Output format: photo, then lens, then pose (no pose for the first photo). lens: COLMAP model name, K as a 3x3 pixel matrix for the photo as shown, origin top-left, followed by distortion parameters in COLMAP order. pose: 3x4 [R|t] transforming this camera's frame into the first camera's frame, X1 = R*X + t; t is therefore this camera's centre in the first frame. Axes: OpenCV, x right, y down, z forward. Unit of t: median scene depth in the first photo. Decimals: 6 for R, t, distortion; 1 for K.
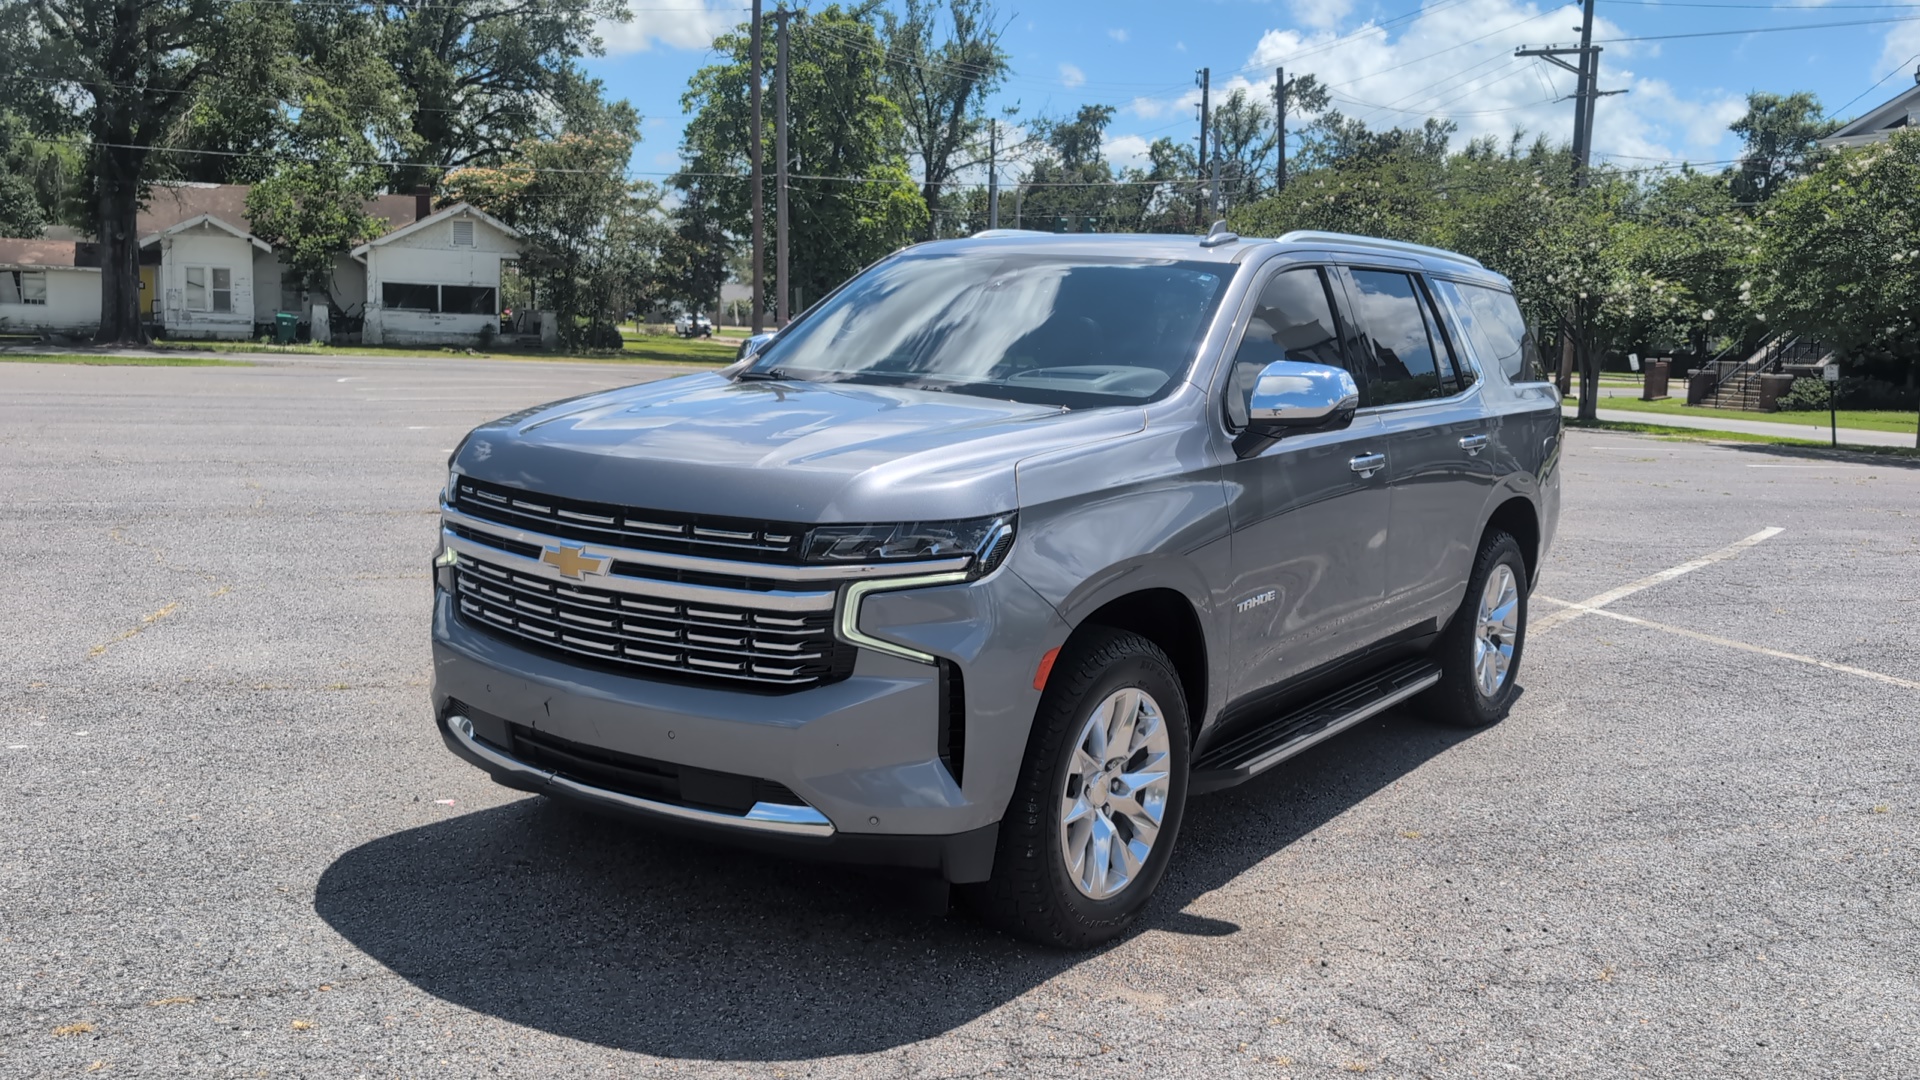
lens RADIAL K [[1608.0, 0, 960.0], [0, 1608.0, 540.0], [0, 0, 1]] dist [-0.004779, 0.005385]
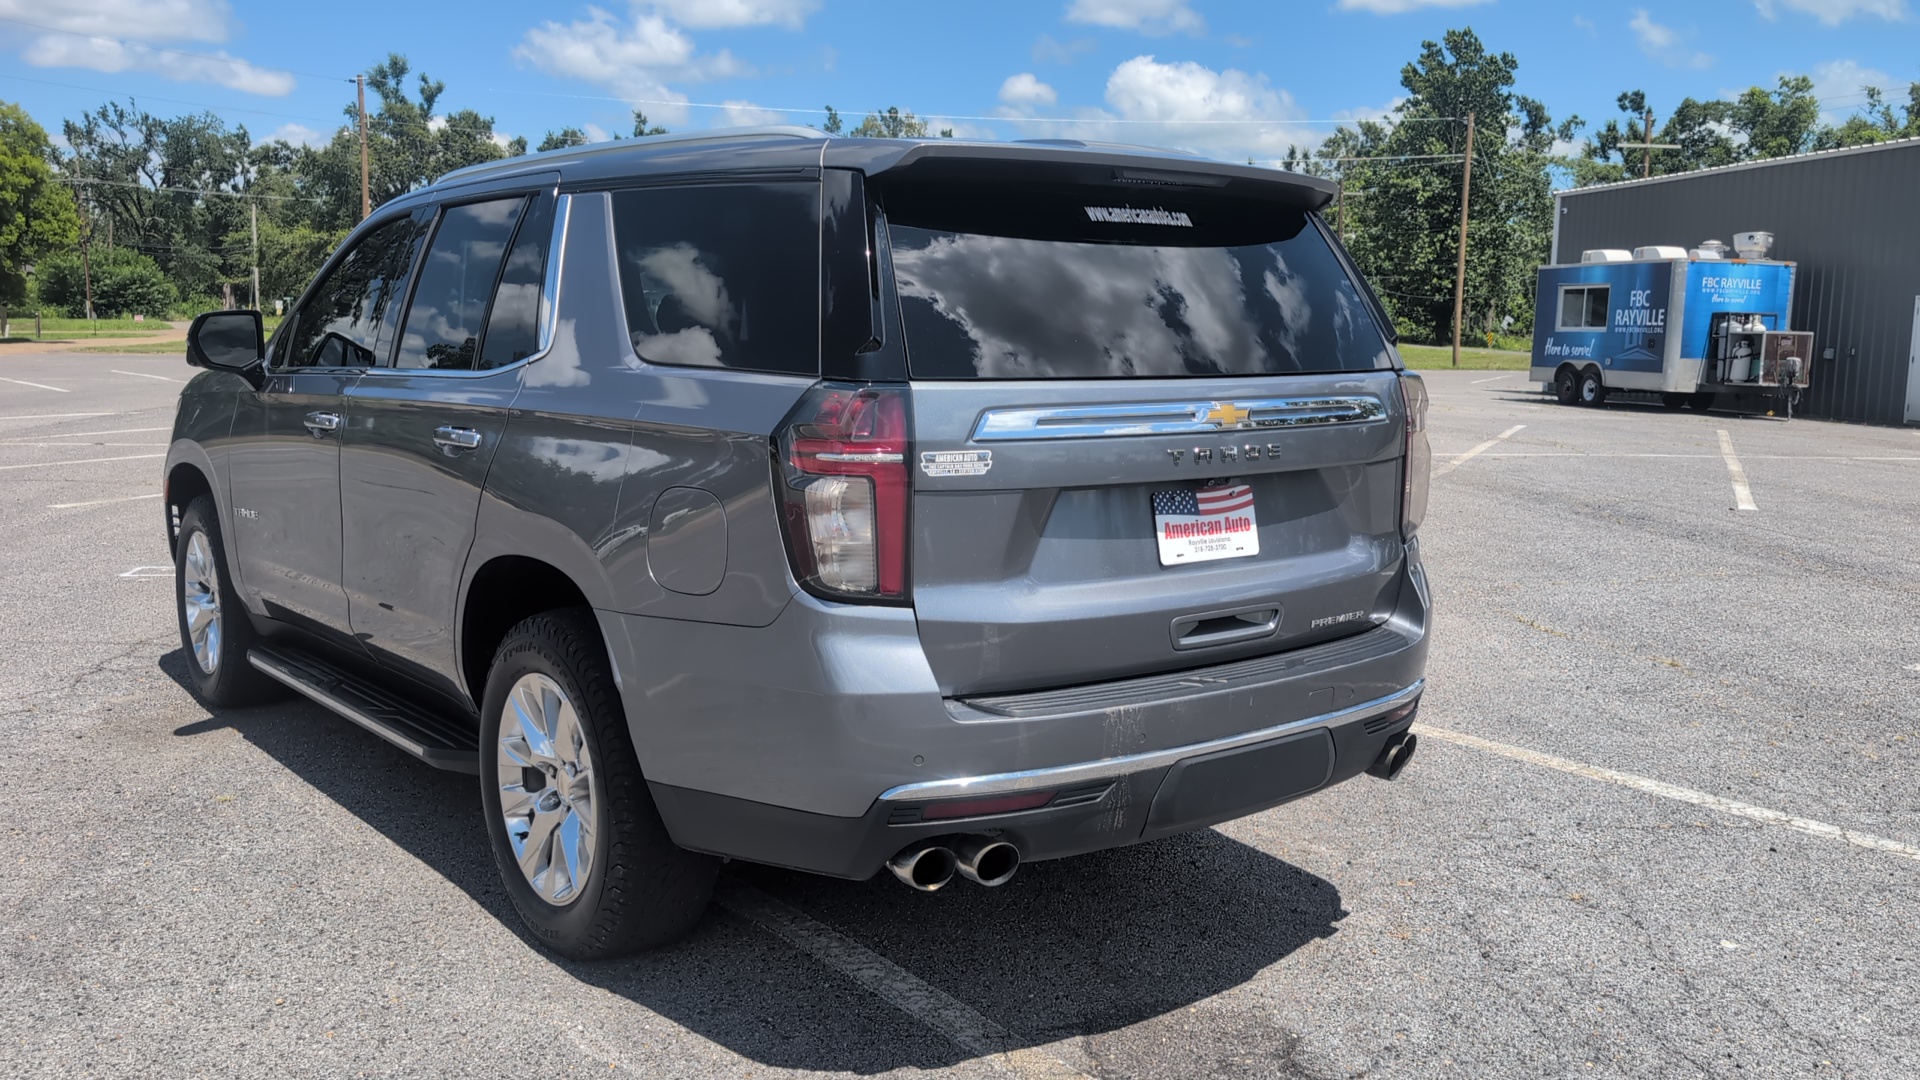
lens RADIAL K [[1609.8, 0, 967.8], [0, 1609.8, 520.0], [0, 0, 1]] dist [0.003264, -0.007168]
pose [[-0.264251, 0.072856, -0.961698, 1.412572], [-0.157963, 0.980408, 0.117677, -0.215554], [0.951430, 0.183010, -0.247565, 2.137145]]
